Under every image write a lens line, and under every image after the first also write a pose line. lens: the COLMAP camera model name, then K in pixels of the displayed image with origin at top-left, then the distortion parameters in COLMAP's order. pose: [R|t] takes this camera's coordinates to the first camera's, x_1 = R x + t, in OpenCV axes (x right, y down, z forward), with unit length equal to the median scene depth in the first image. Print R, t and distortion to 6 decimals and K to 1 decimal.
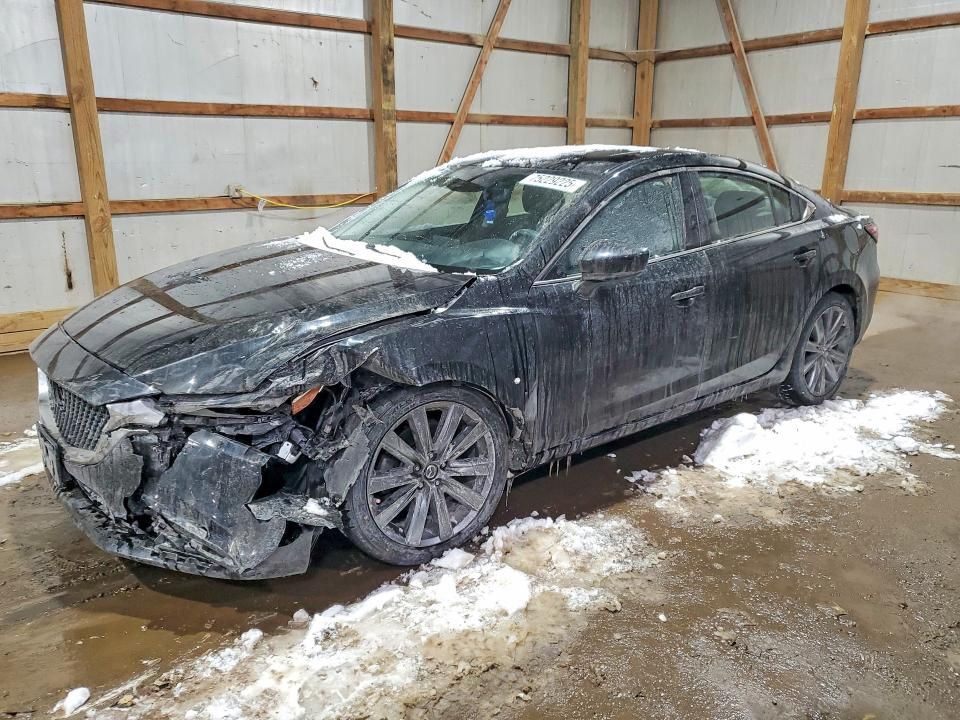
lens RADIAL K [[736.7, 0, 474.8], [0, 736.7, 346.4], [0, 0, 1]] dist [0.013669, 0.003194]
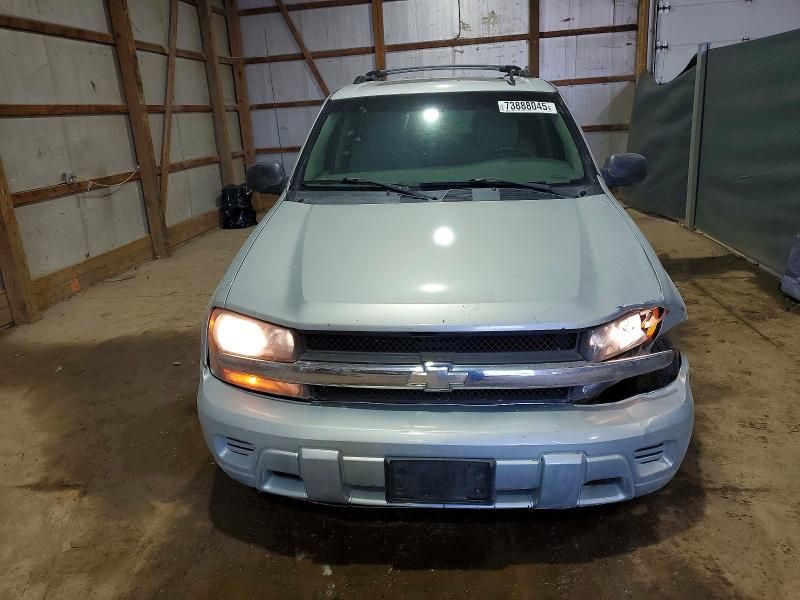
lens RADIAL K [[613.9, 0, 395.7], [0, 613.9, 288.7], [0, 0, 1]] dist [0.013669, 0.003194]
pose [[0.711282, -0.244946, 0.658847, -0.666339], [0.248174, 0.964465, 0.090643, 0.002308], [-0.657638, 0.099036, 0.746796, -0.072559]]
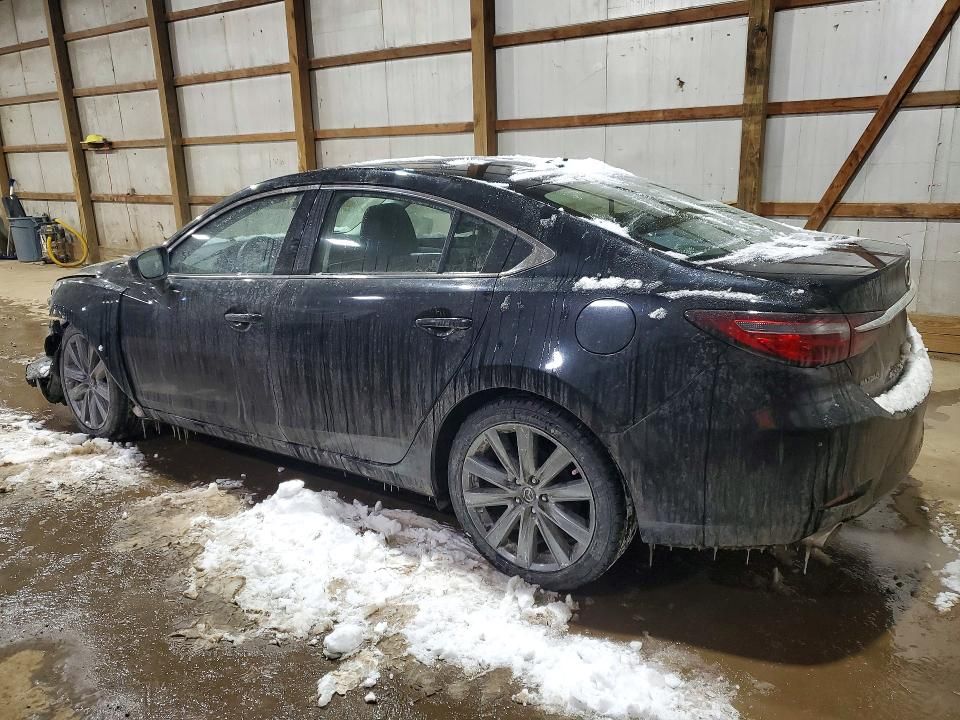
lens RADIAL K [[736.7, 0, 474.8], [0, 736.7, 346.4], [0, 0, 1]] dist [0.013669, 0.003194]
pose [[0.312153, 0.223821, -0.923290, 0.684814], [-0.217257, 0.962916, 0.159975, -0.136628], [0.924857, 0.150655, 0.349204, 0.513320]]
